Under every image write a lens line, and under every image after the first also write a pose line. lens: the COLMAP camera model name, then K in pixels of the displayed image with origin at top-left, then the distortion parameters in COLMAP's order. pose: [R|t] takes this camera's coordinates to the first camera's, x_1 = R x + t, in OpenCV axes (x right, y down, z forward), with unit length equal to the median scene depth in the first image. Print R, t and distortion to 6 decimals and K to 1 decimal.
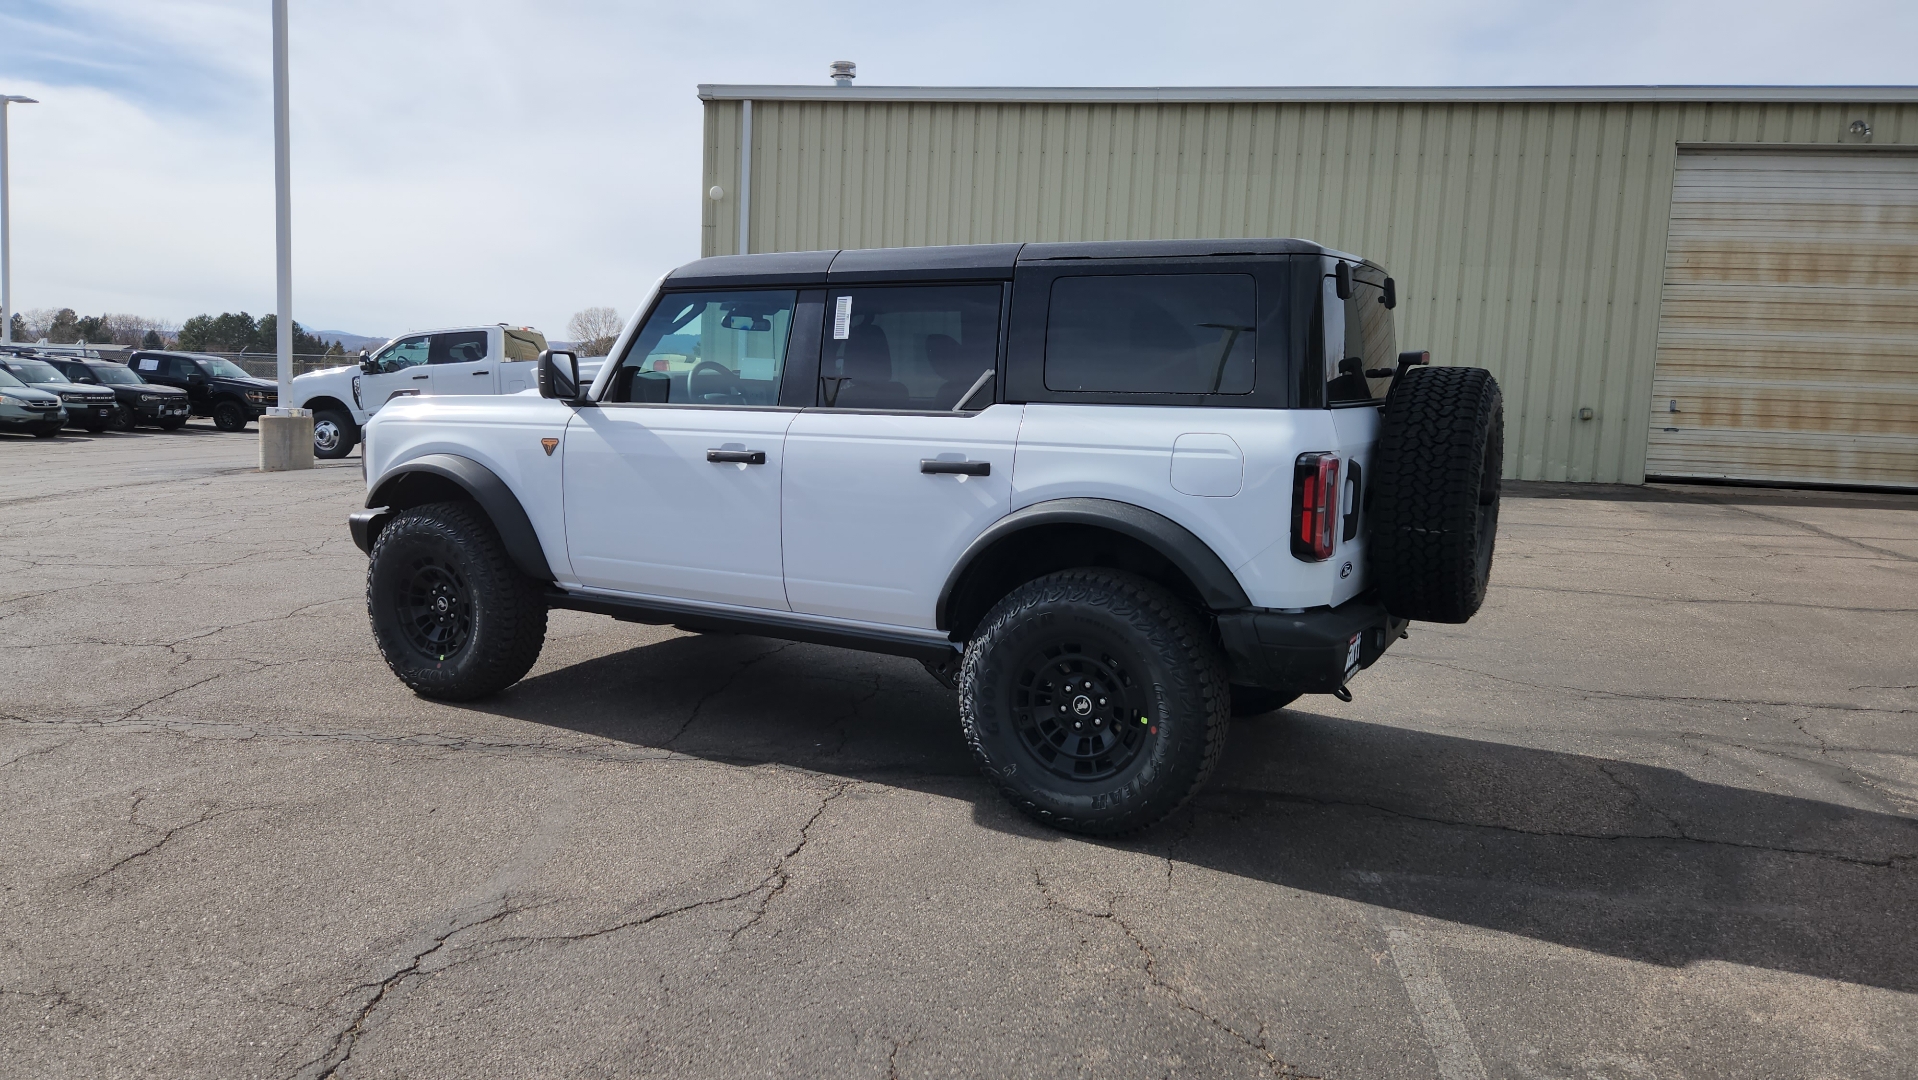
lens RADIAL K [[1281.7, 0, 921.2], [0, 1281.7, 527.2], [0, 0, 1]] dist [0.072841, -0.056671]
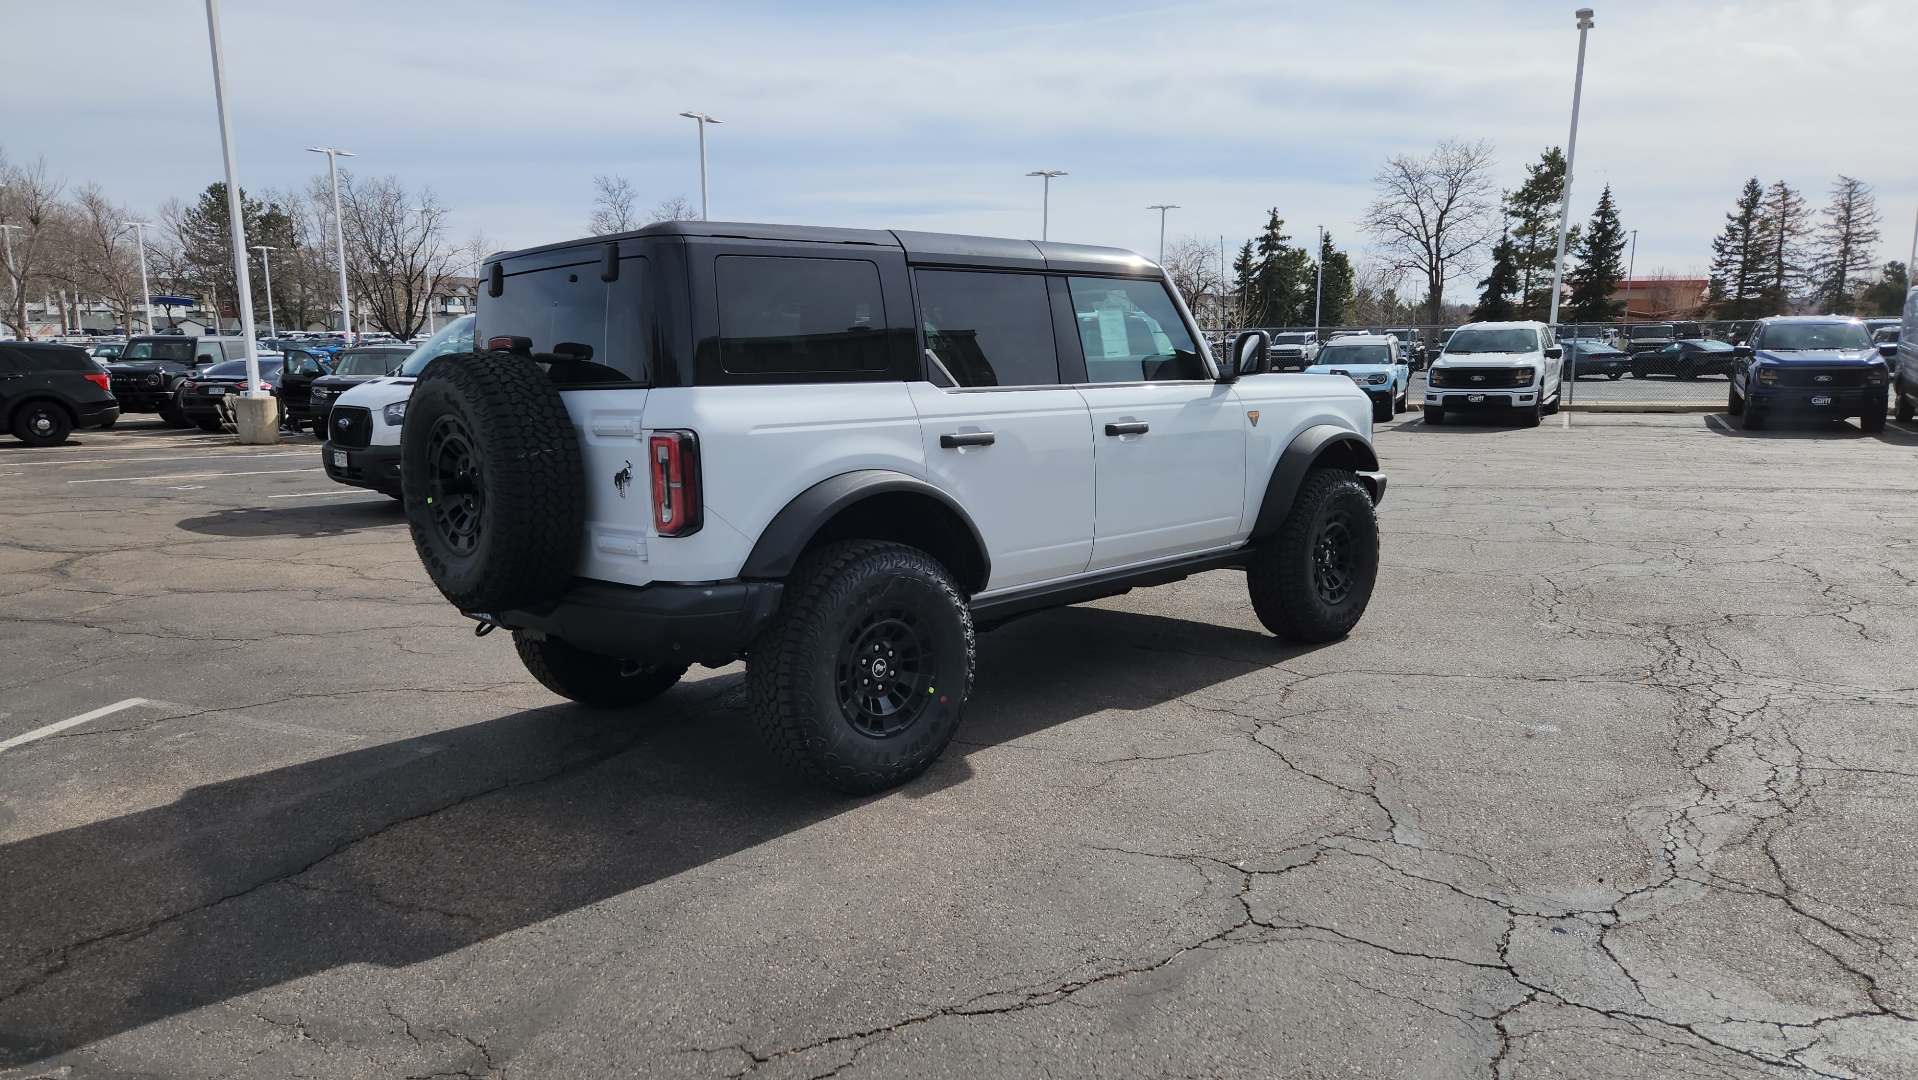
lens RADIAL K [[1282.3, 0, 919.9], [0, 1282.3, 559.1], [0, 0, 1]] dist [0.071853, -0.055850]
pose [[-0.301180, 0.133188, -0.944220, 1.094268], [-0.098247, 0.980594, 0.169657, -0.147957], [0.948493, 0.143864, -0.282249, 1.409969]]
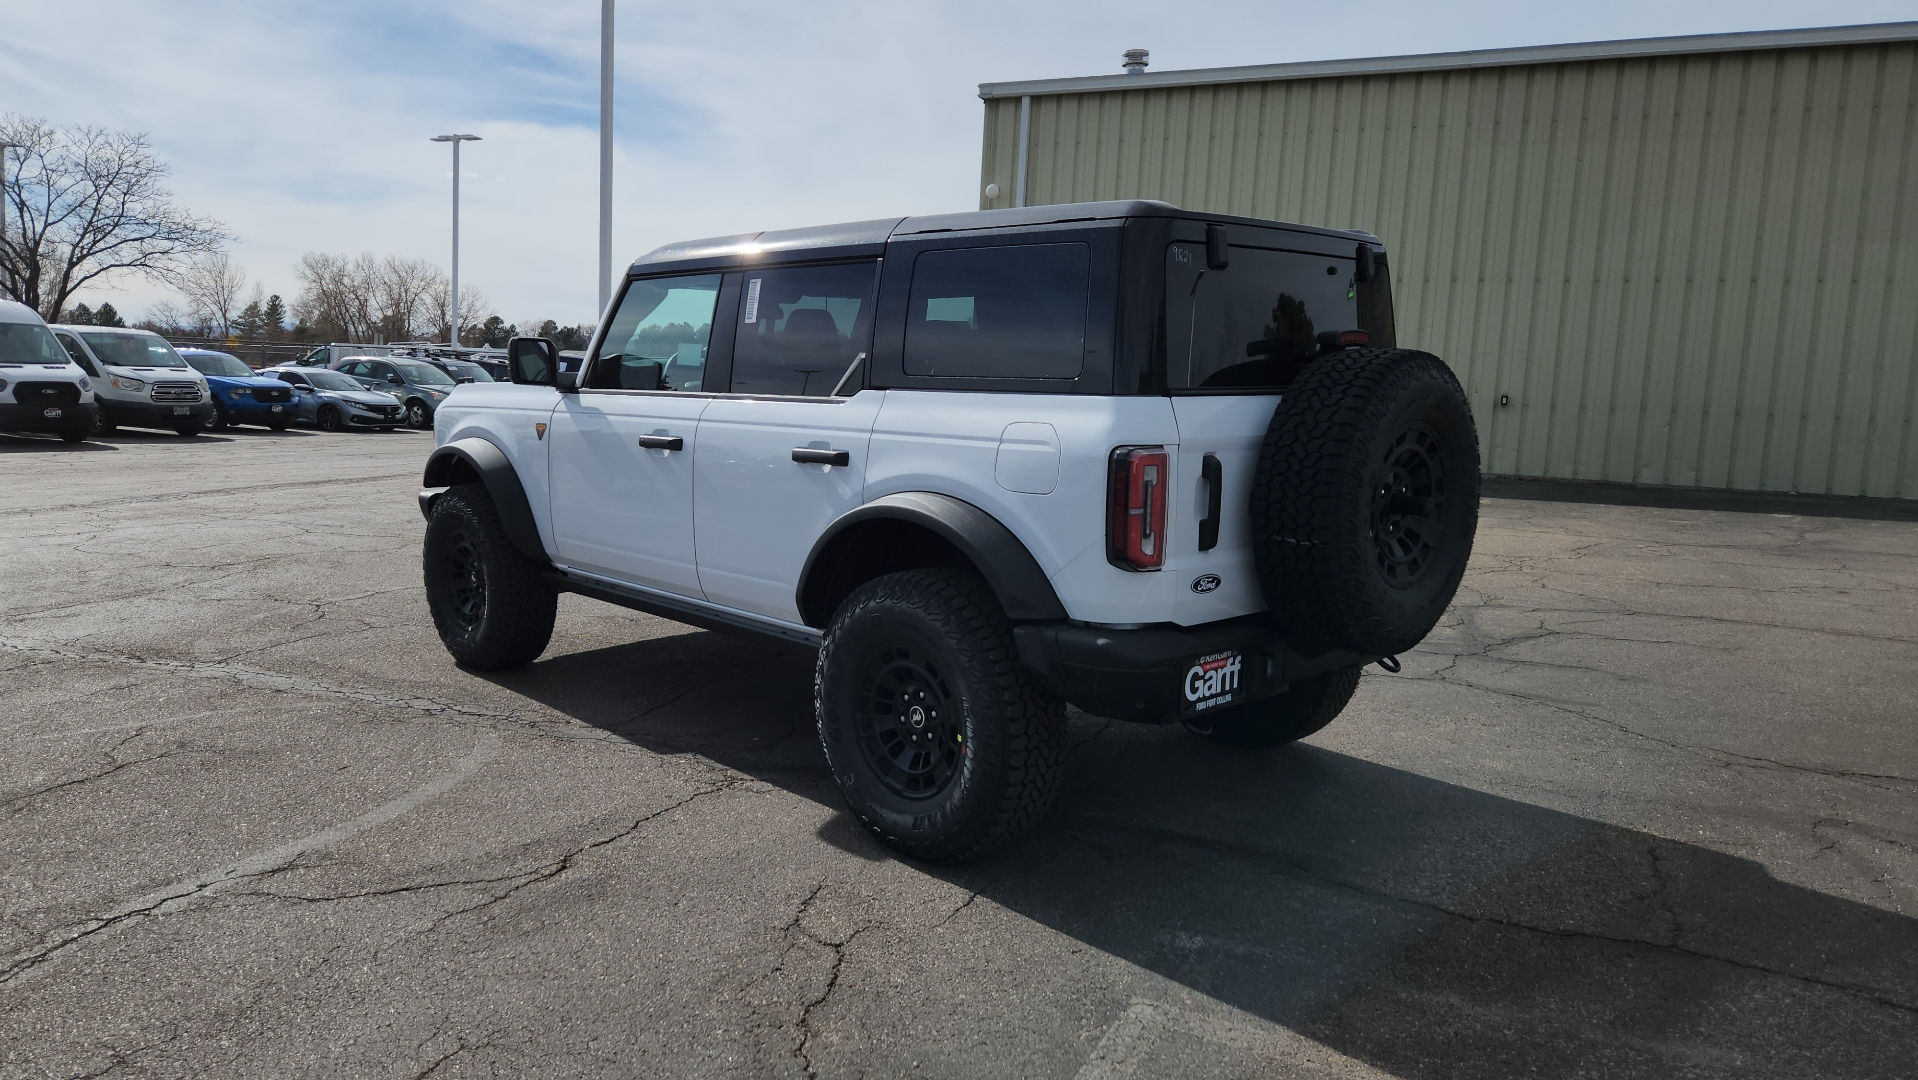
lens RADIAL K [[1281.7, 0, 921.2], [0, 1281.7, 527.2], [0, 0, 1]] dist [0.072841, -0.056671]
pose [[0.955662, 0.036298, -0.292219, 0.324794], [-0.036649, 0.999319, 0.004274, -0.001021], [0.292175, 0.006625, 0.956342, 0.099387]]
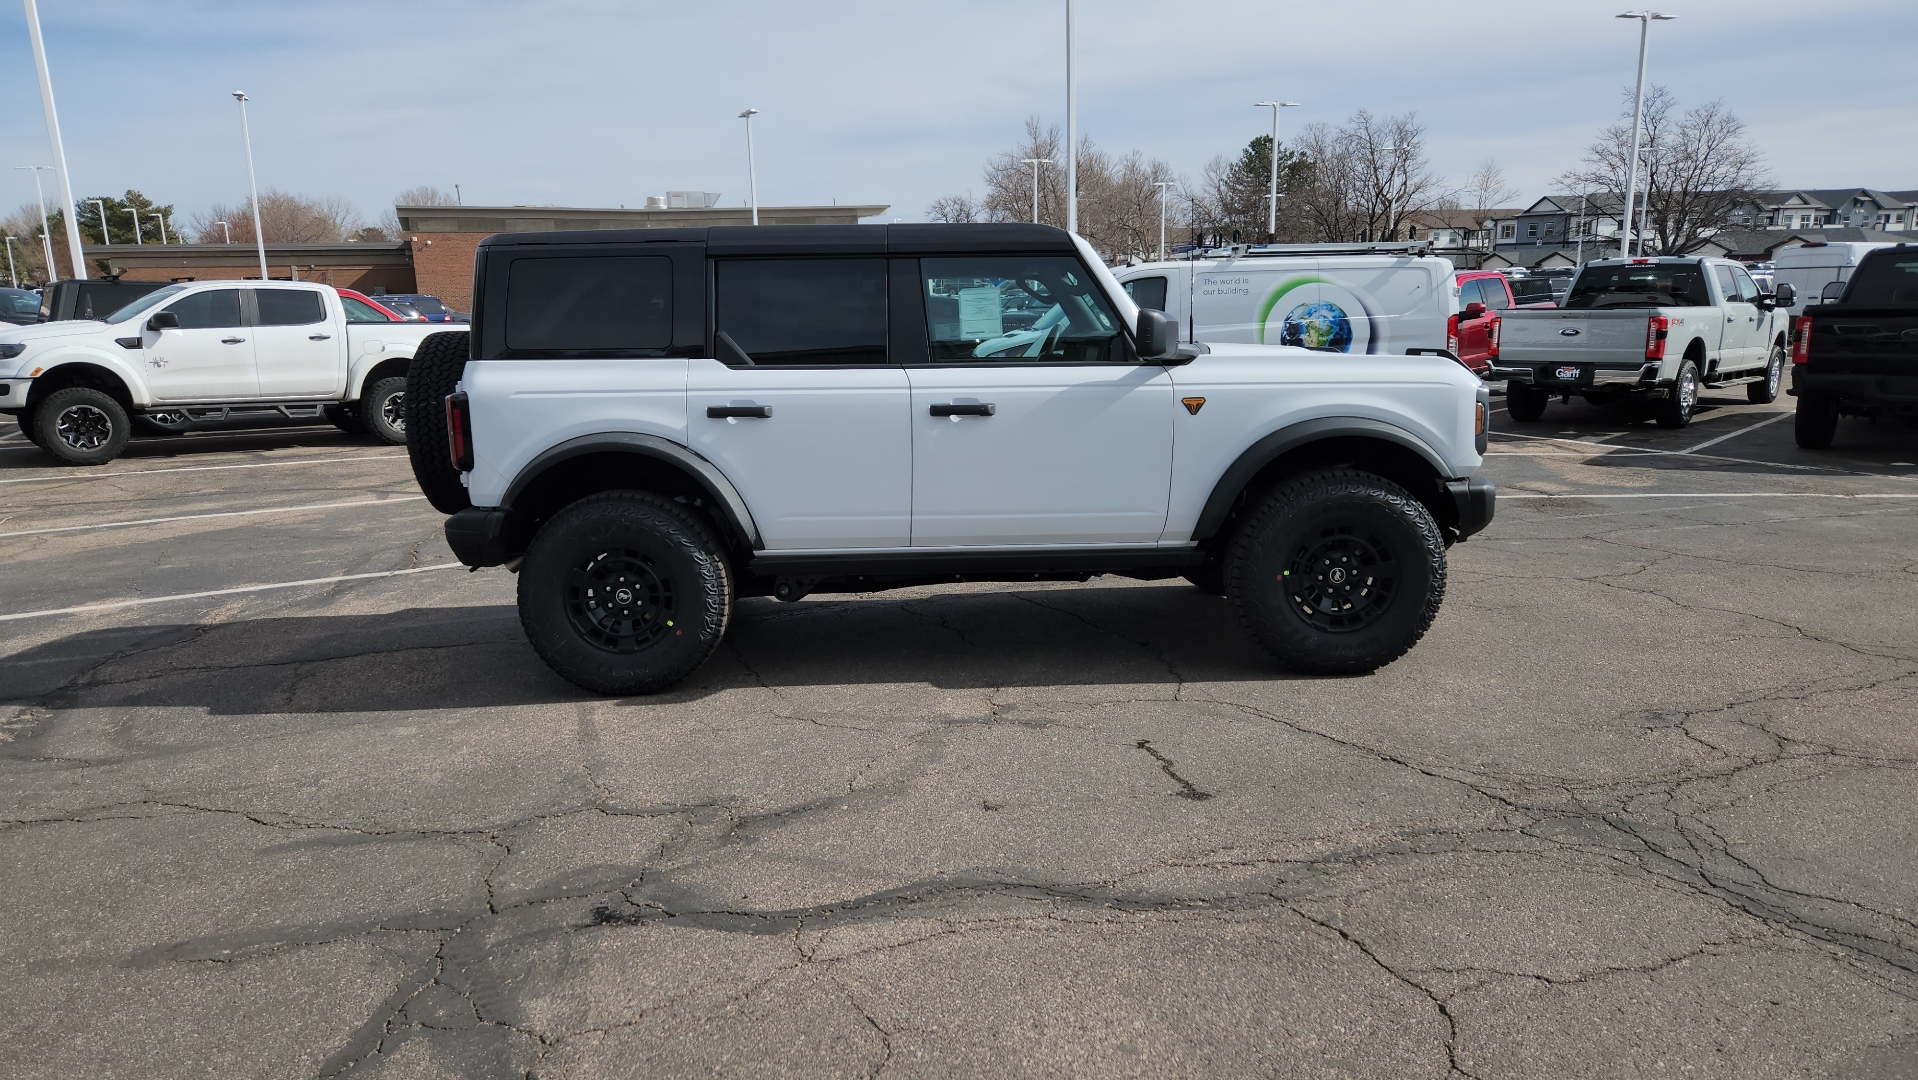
lens RADIAL K [[1282.3, 0, 921.6], [0, 1282.3, 562.6], [0, 0, 1]] dist [0.072786, -0.066135]
pose [[-0.873037, 0.089060, -0.479453, 0.577129], [-0.055030, 0.958909, 0.278325, -0.261186], [0.484540, 0.269372, -0.832262, 2.148627]]
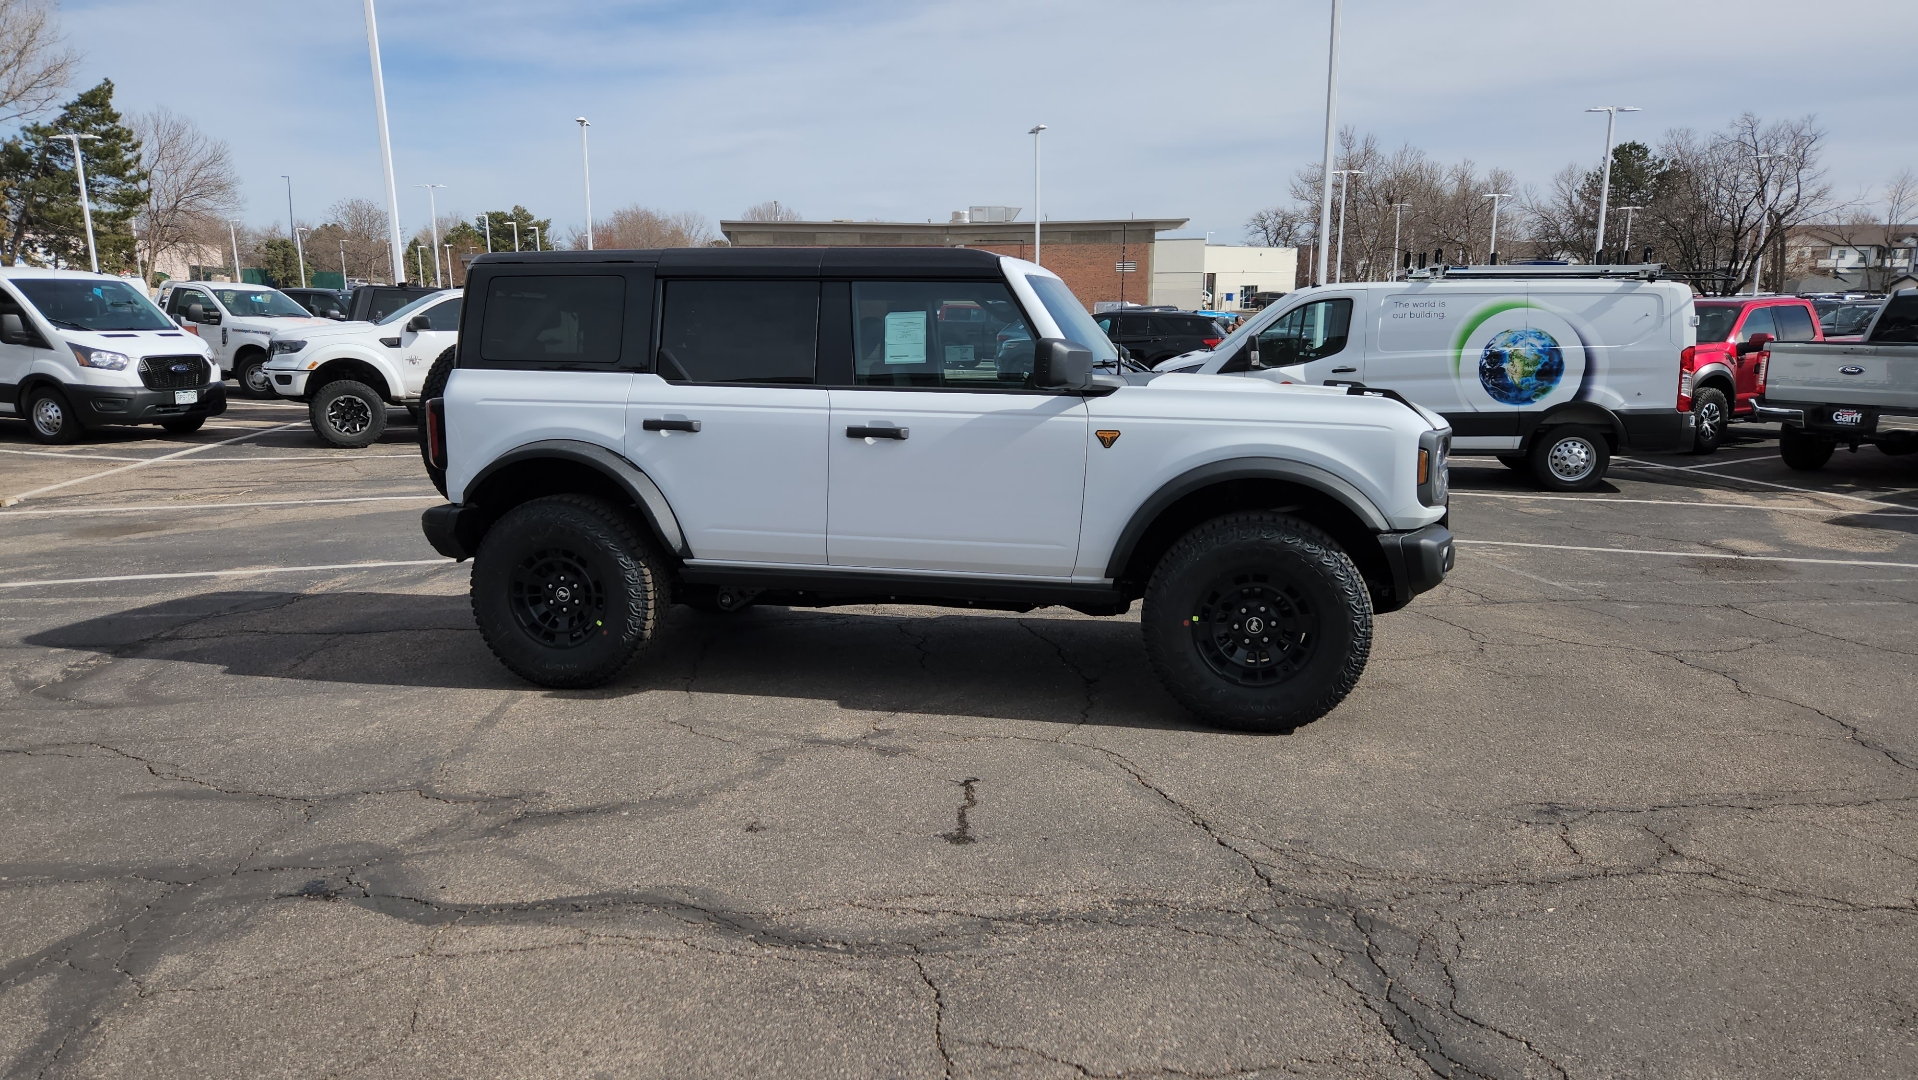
lens RADIAL K [[1285.1, 0, 926.2], [0, 1285.1, 539.2], [0, 0, 1]] dist [0.076607, -0.065368]
pose [[-0.963107, 0.019531, -0.268408, 0.279486], [-0.054410, 0.962635, 0.265281, -0.289005], [0.263560, 0.270098, -0.926058, 2.271548]]
